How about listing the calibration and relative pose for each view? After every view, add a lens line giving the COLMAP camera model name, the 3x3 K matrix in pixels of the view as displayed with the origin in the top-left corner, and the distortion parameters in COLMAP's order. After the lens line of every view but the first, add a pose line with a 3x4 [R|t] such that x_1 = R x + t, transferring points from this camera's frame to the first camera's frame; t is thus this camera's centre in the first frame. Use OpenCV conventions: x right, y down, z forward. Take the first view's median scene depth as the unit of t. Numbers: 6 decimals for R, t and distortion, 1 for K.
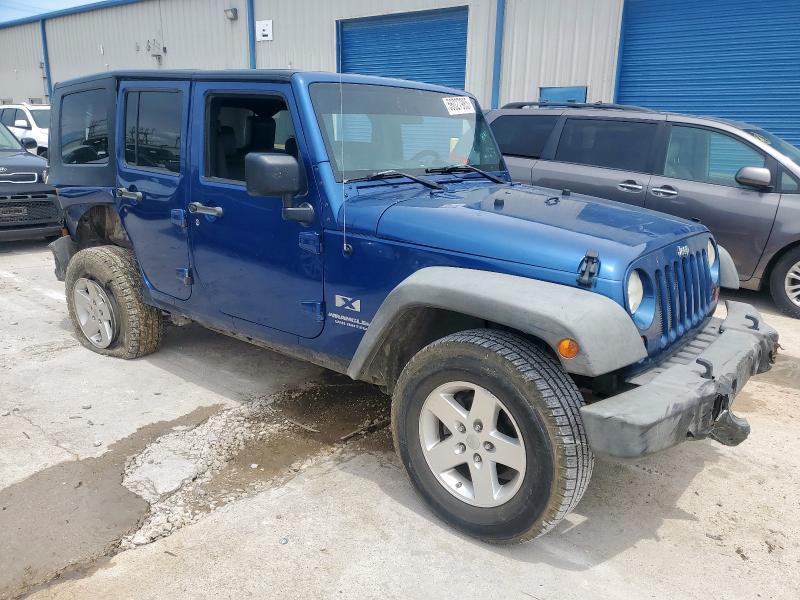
lens RADIAL K [[529.5, 0, 400.0], [0, 529.5, 300.0], [0, 0, 1]] dist [0.118200, -0.101268]
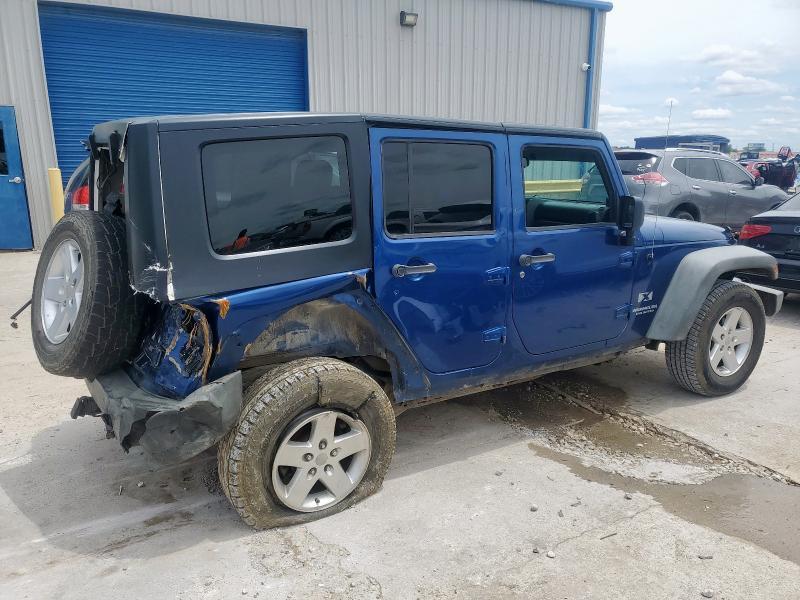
lens RADIAL K [[550.4, 0, 400.0], [0, 550.4, 300.0], [0, 0, 1]] dist [0.017588, 0.002512]
pose [[0.446924, -0.257996, 0.856561, -1.388354], [0.267123, 0.952313, 0.147460, -0.316147], [-0.853759, 0.162904, 0.494528, 0.720726]]
